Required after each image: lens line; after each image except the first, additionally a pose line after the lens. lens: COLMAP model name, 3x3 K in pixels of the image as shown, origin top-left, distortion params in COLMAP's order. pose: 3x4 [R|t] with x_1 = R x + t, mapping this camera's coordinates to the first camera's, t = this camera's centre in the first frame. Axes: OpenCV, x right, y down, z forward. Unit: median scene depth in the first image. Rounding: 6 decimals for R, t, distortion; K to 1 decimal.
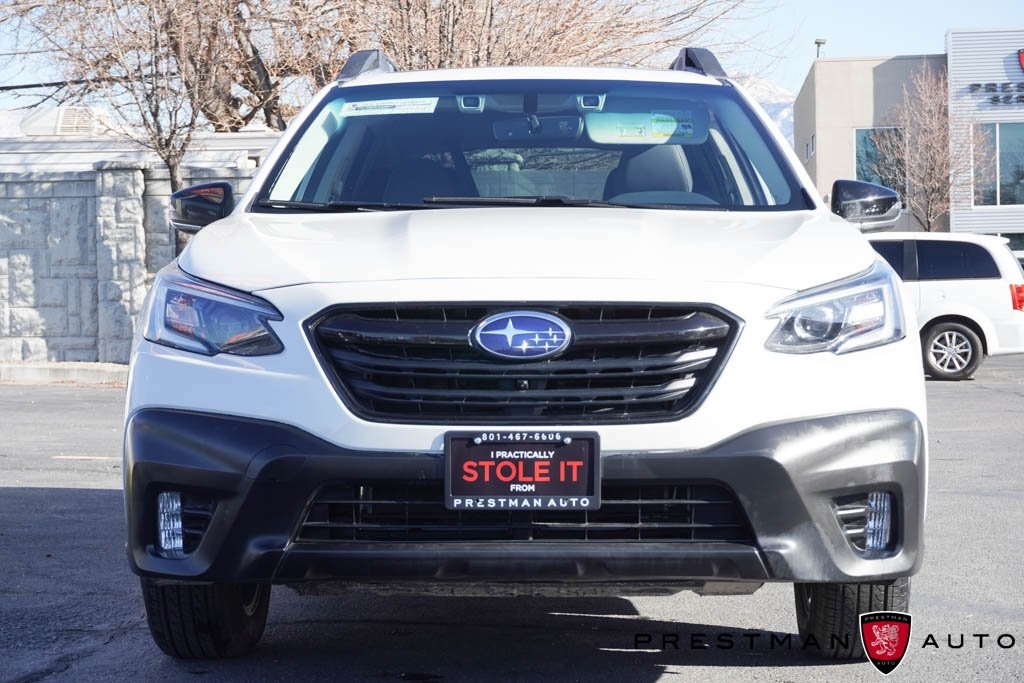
lens RADIAL K [[2151.4, 0, 512.0], [0, 2151.4, 341.5], [0, 0, 1]] dist [-0.021421, 0.162001]
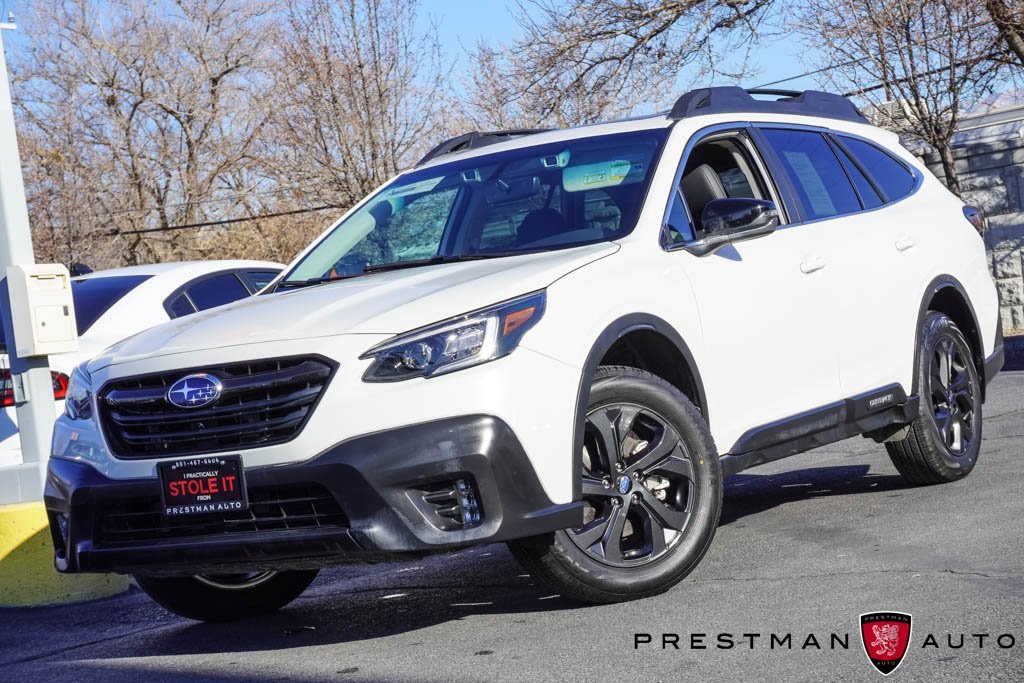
lens RADIAL K [[2151.4, 0, 512.0], [0, 2151.4, 341.5], [0, 0, 1]] dist [-0.021421, 0.162001]
pose [[0.855065, -0.105731, -0.507627, 0.916147], [0.115688, 0.993213, -0.012001, 0.005726], [0.505450, -0.048465, 0.861494, -0.122342]]
